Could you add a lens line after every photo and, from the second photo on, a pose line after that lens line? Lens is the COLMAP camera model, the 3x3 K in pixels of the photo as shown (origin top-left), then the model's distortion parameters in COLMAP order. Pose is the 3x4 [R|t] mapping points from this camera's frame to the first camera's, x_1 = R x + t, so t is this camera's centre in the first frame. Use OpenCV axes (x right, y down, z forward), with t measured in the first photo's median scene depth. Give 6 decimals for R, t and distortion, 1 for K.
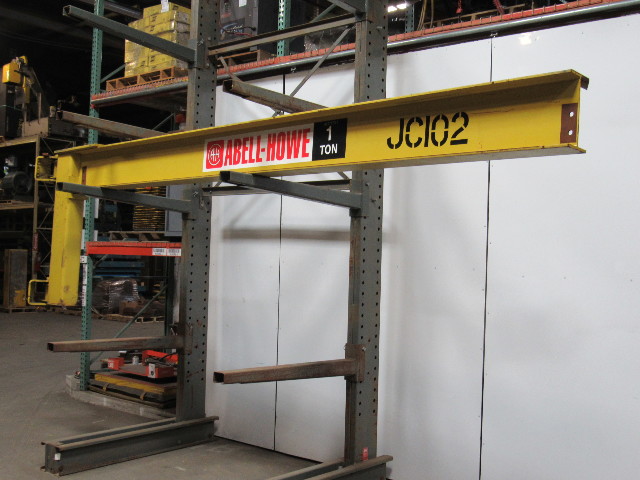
lens RADIAL K [[743.0, 0, 320.0], [0, 743.0, 240.0], [0, 0, 1]] dist [-0.015386, 0.003489]
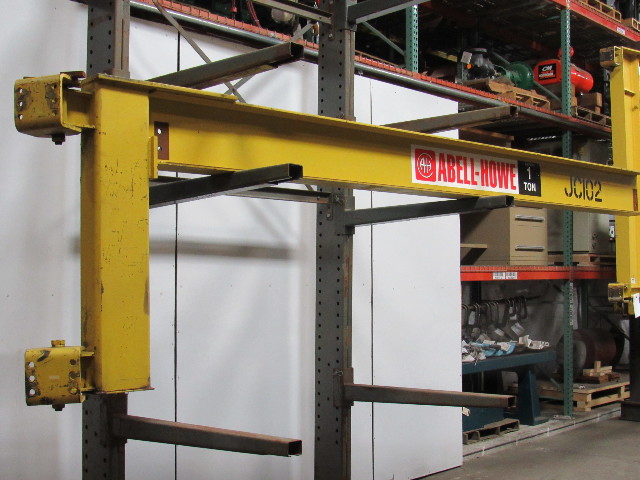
lens RADIAL K [[964.3, 0, 320.0], [0, 964.3, 240.0], [0, 0, 1]] dist [0.005846, 0.033069]
pose [[0.027790, 0.019146, 0.999430, -1.429549], [-0.021739, 0.999592, -0.018545, -0.001847], [-0.999377, -0.021211, 0.028195, 1.204988]]
